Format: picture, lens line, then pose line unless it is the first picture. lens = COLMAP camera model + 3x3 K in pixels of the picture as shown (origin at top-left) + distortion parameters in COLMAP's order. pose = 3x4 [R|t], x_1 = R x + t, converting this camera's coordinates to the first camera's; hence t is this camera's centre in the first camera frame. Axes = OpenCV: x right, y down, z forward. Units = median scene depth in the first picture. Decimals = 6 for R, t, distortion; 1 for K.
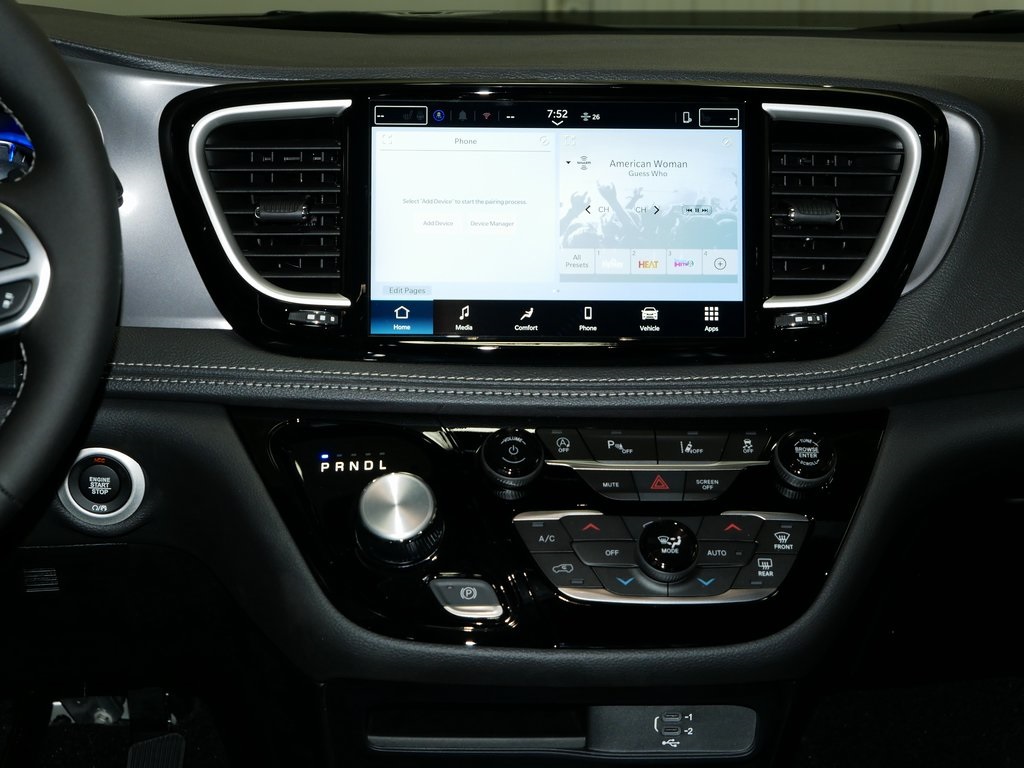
lens RADIAL K [[2138.2, 0, 512.0], [0, 2138.2, 384.0], [0, 0, 1]] dist [0.029825, -0.072897]
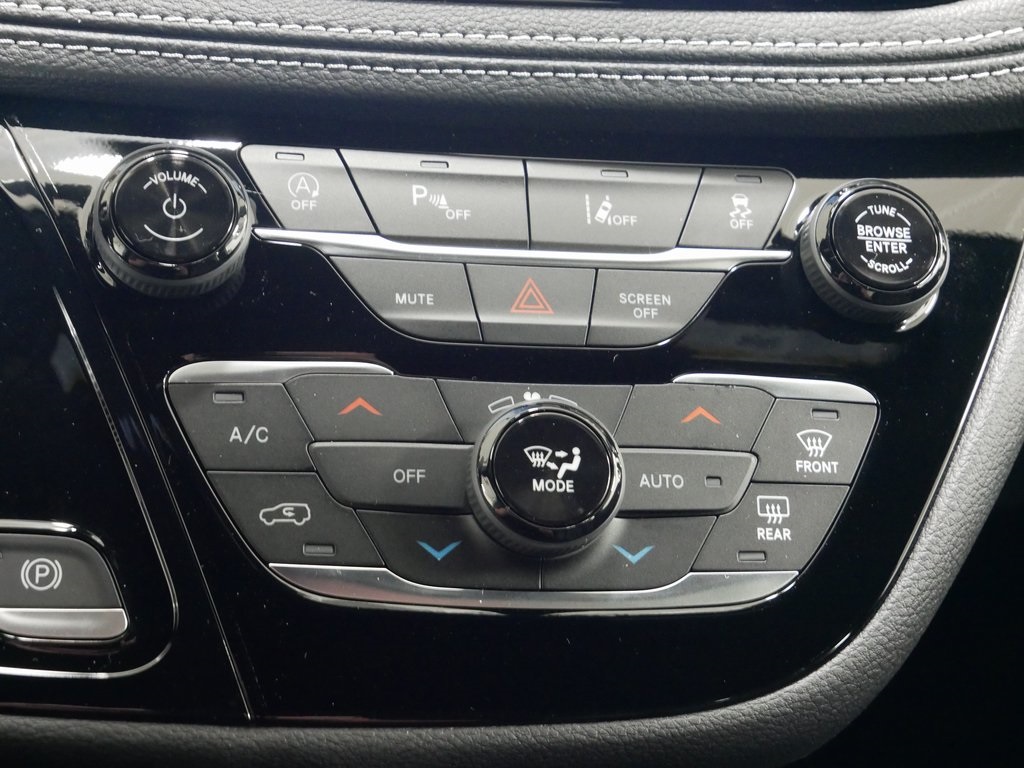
lens RADIAL K [[2138.2, 0, 512.0], [0, 2138.2, 384.0], [0, 0, 1]] dist [0.029825, -0.072897]
pose [[0.994115, 0.039597, 0.100835, 0.024400], [-0.059567, 0.977261, 0.203502, -0.021882], [-0.090484, -0.208311, 0.973868, 0.602493]]
